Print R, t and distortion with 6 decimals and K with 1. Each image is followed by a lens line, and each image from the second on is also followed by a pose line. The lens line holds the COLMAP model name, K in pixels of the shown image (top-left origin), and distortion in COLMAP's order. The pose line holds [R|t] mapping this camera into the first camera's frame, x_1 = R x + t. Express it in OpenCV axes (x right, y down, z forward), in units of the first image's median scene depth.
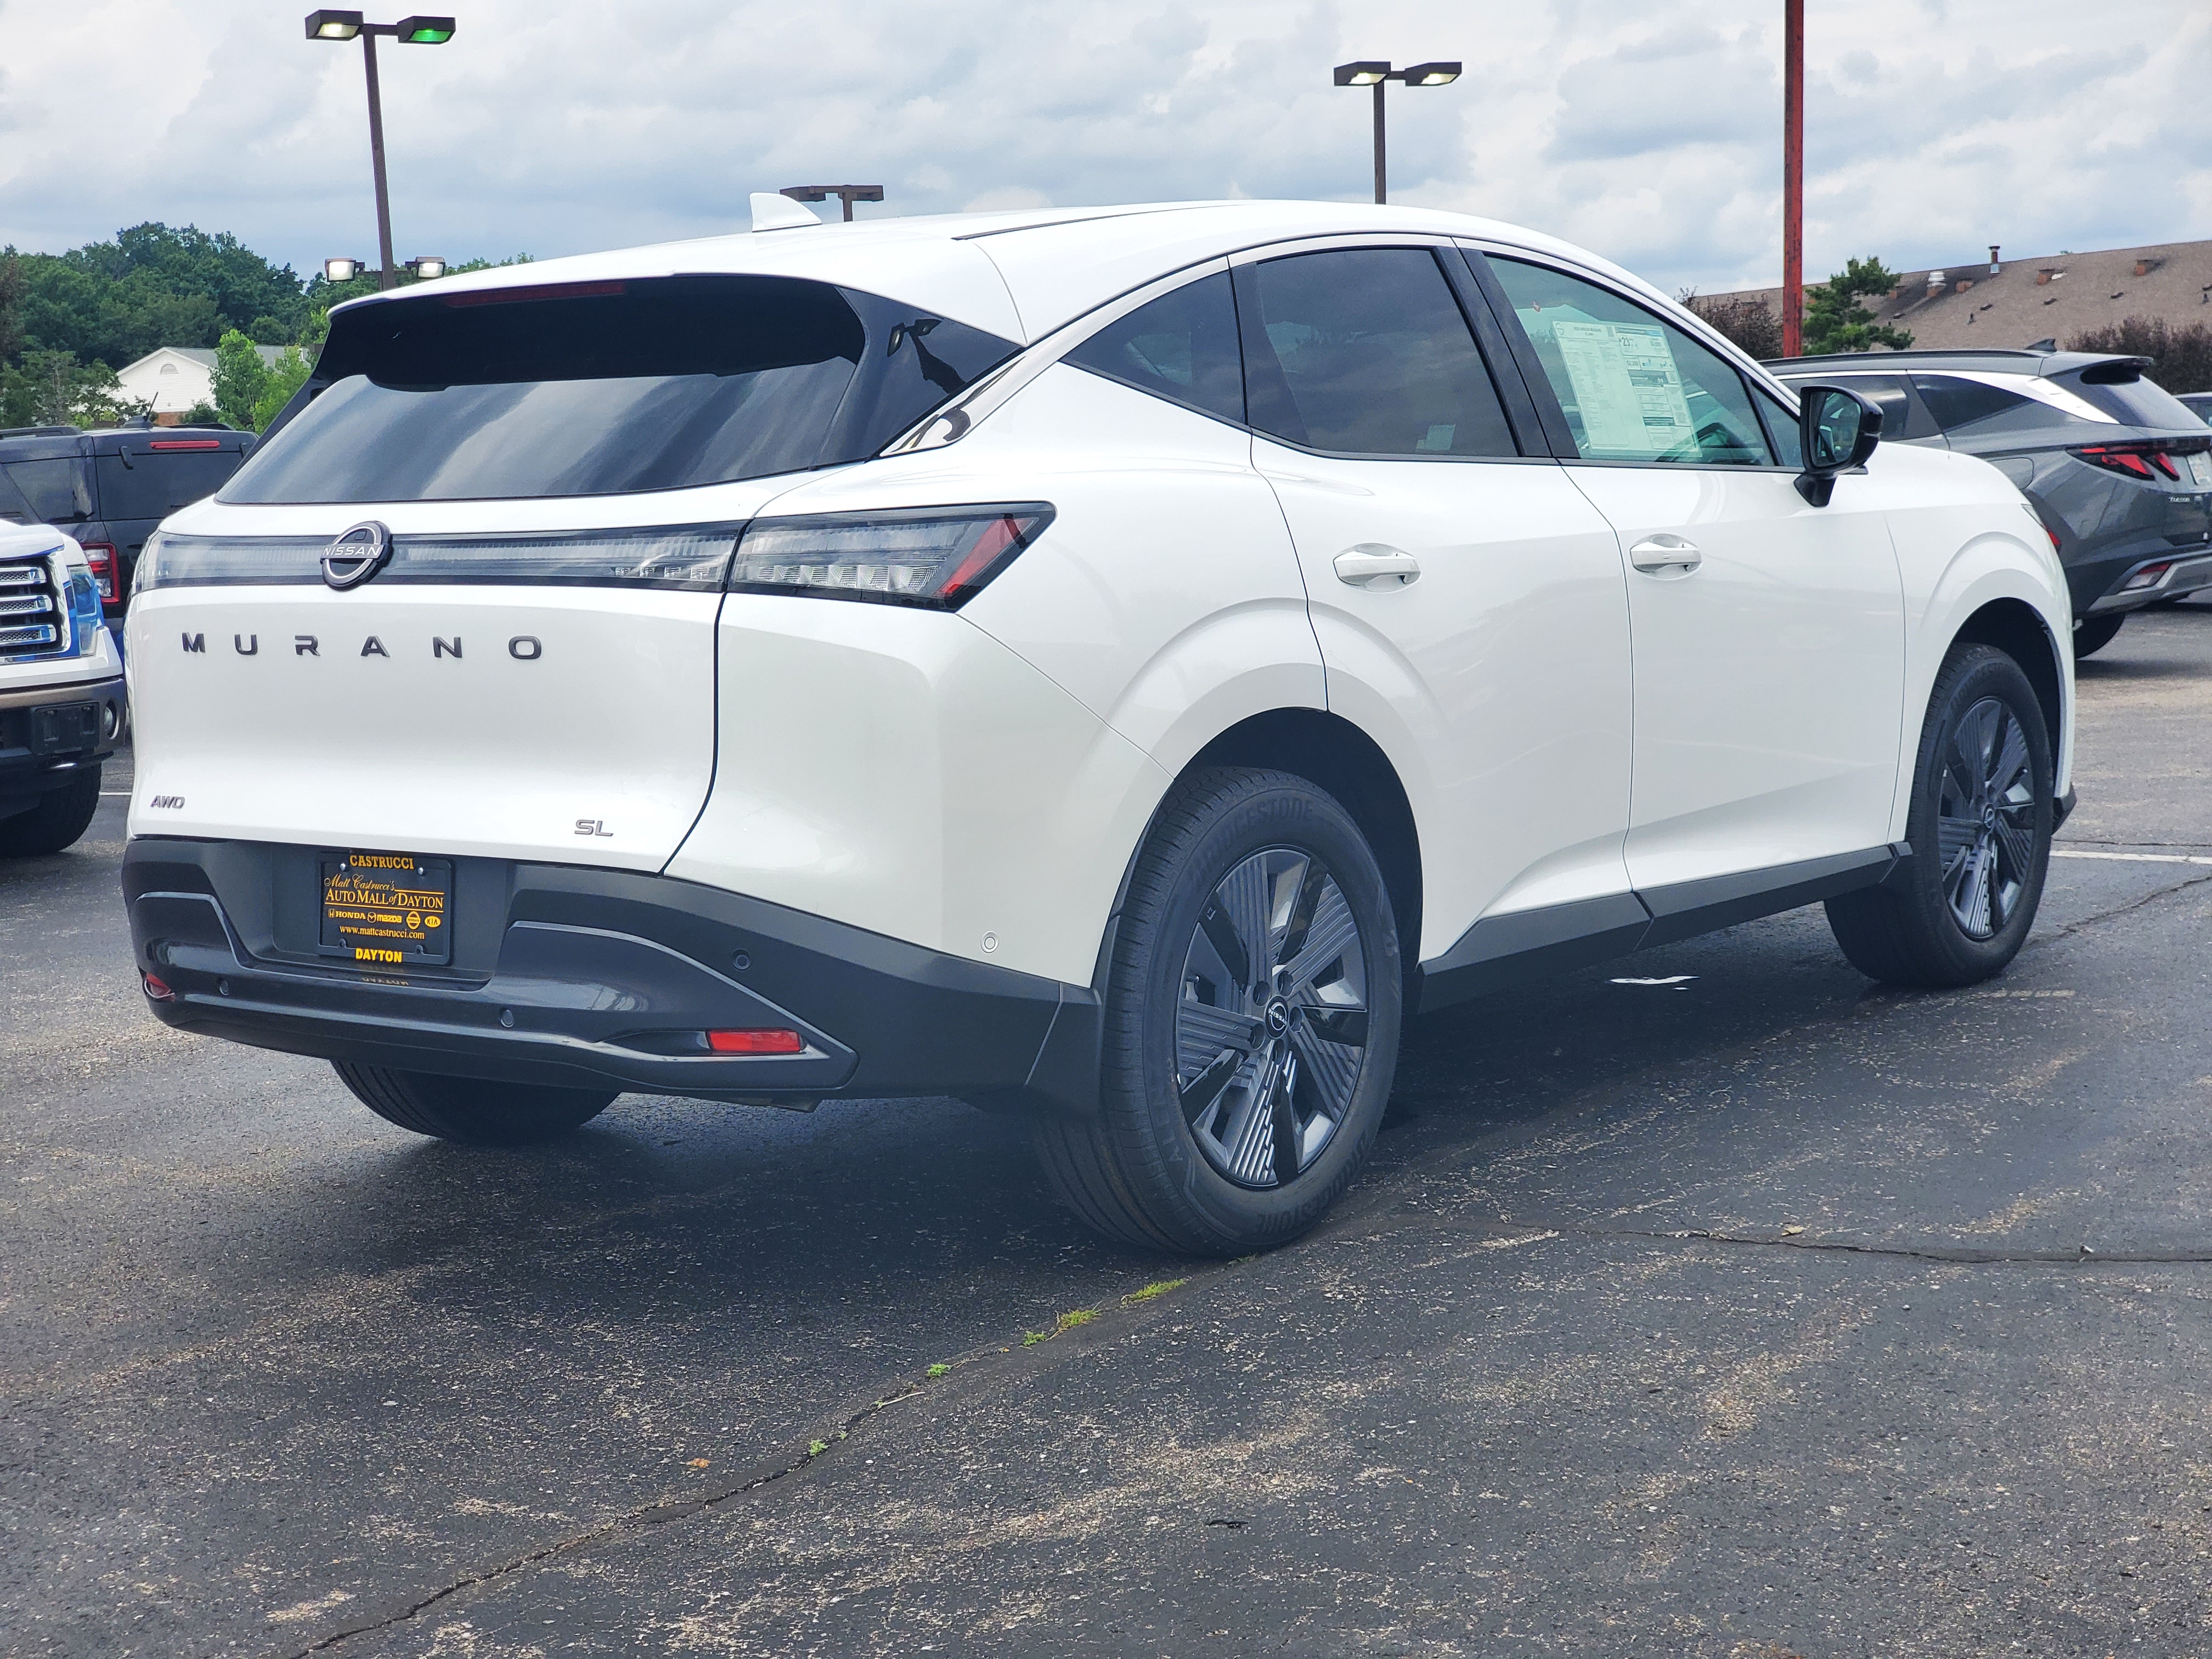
lens RADIAL K [[3205.6, 0, 1090.4], [0, 3205.6, 828.1], [0, 0, 1]] dist [0.040885, 0.000000]
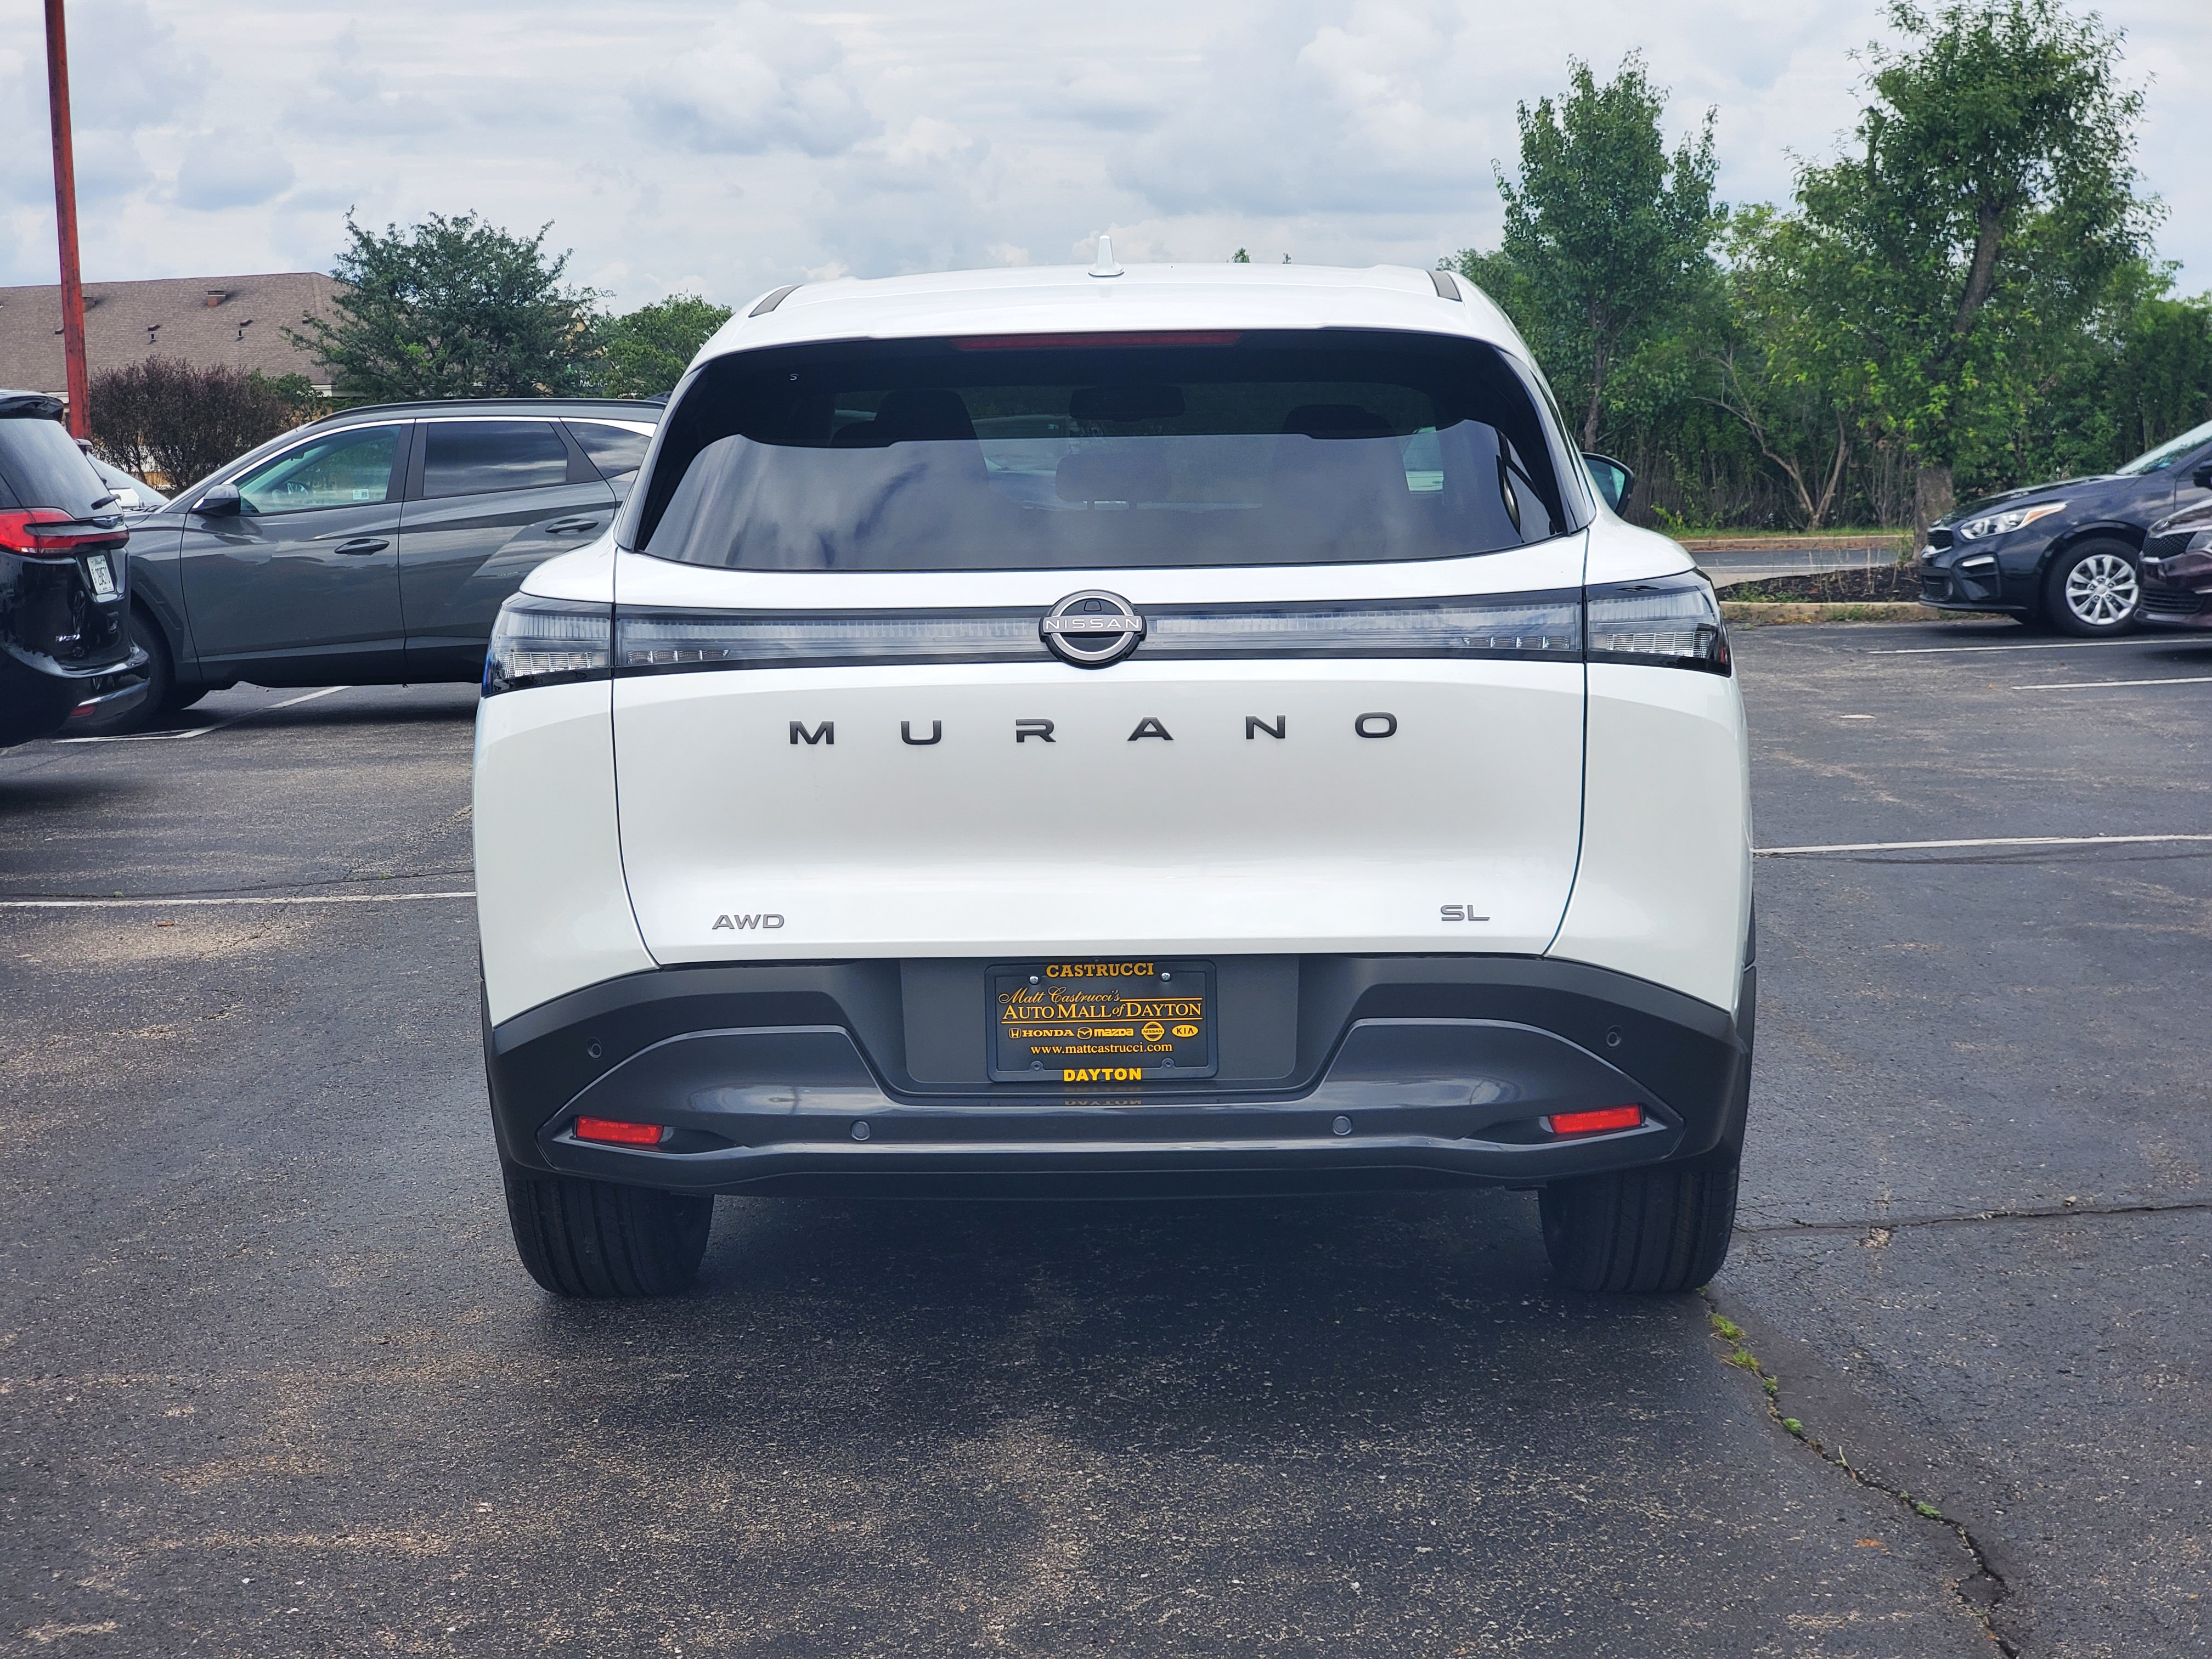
lens RADIAL K [[3205.6, 0, 1102.3], [0, 3205.6, 867.1], [0, 0, 1]] dist [0.040885, 0.000000]
pose [[0.814283, -0.057078, 0.577655, -0.744530], [0.056539, 0.998221, 0.018936, -0.035489], [-0.577708, 0.017240, 0.816062, 0.273506]]
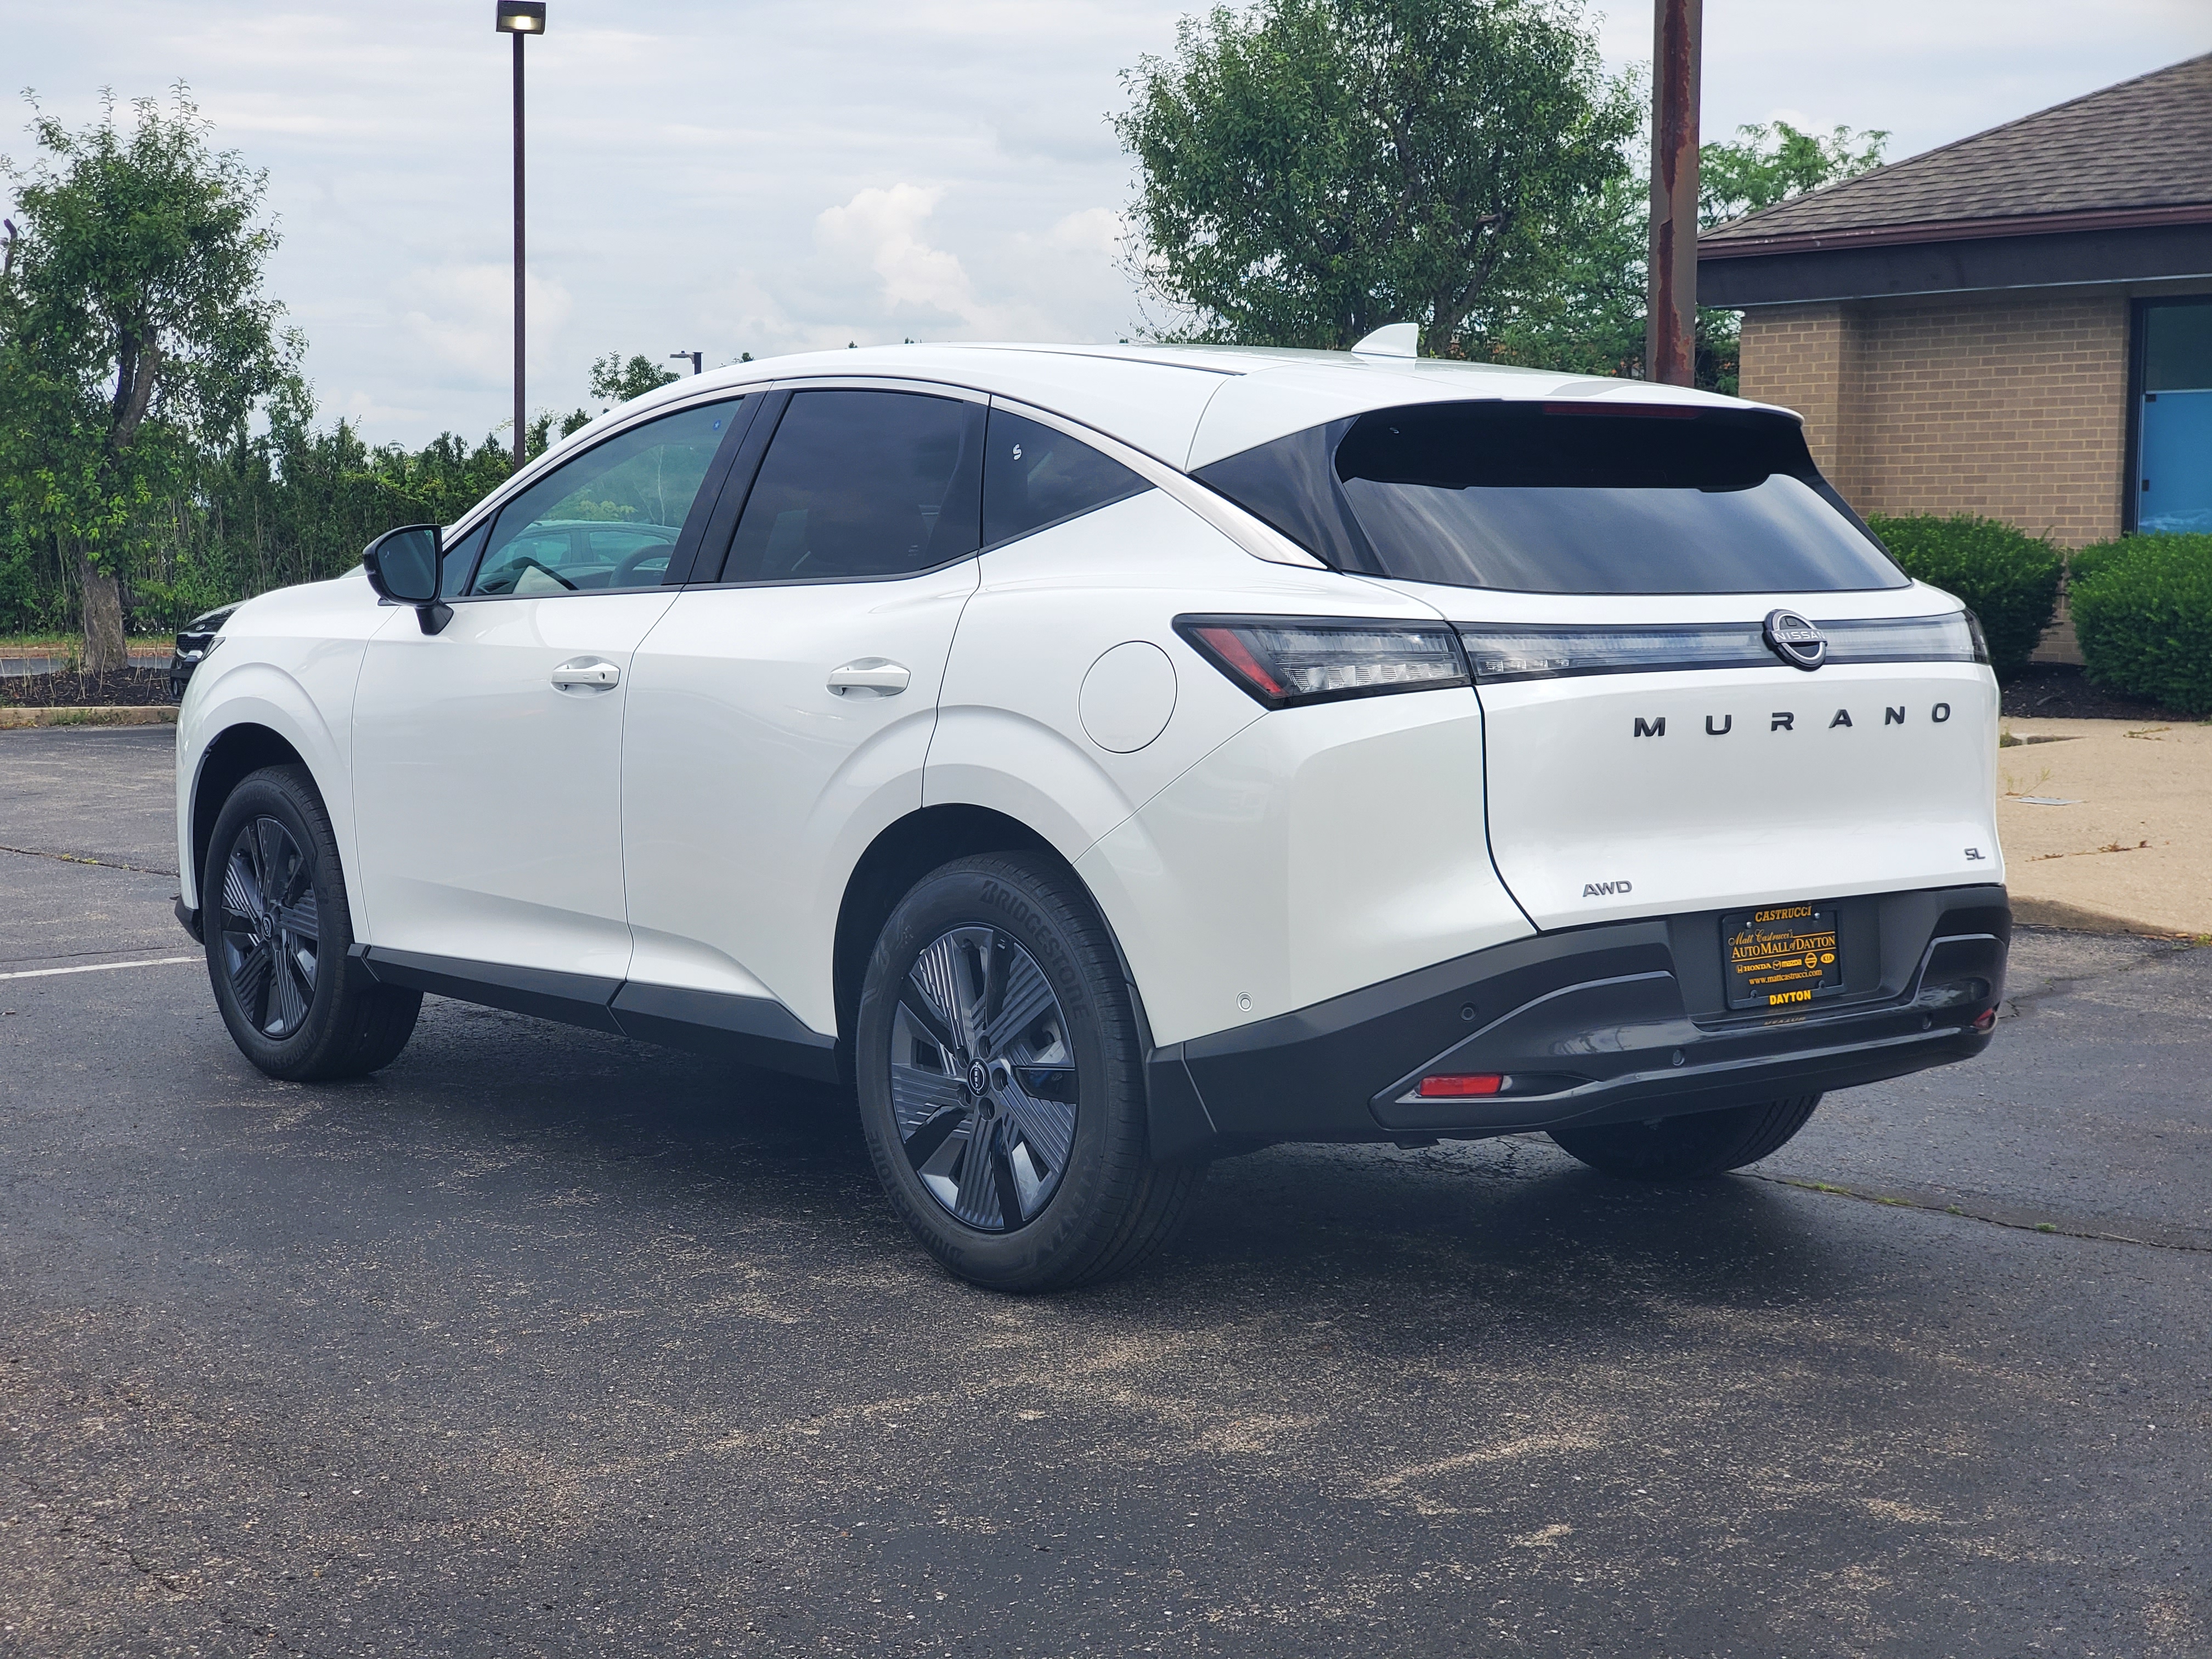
lens RADIAL K [[3205.6, 0, 989.0], [0, 3205.6, 829.8], [0, 0, 1]] dist [0.040885, 0.000000]
pose [[0.252820, -0.050860, 0.966176, -1.386567], [0.101989, 0.994454, 0.025661, -0.076356], [-0.962123, 0.092052, 0.256605, 0.989331]]
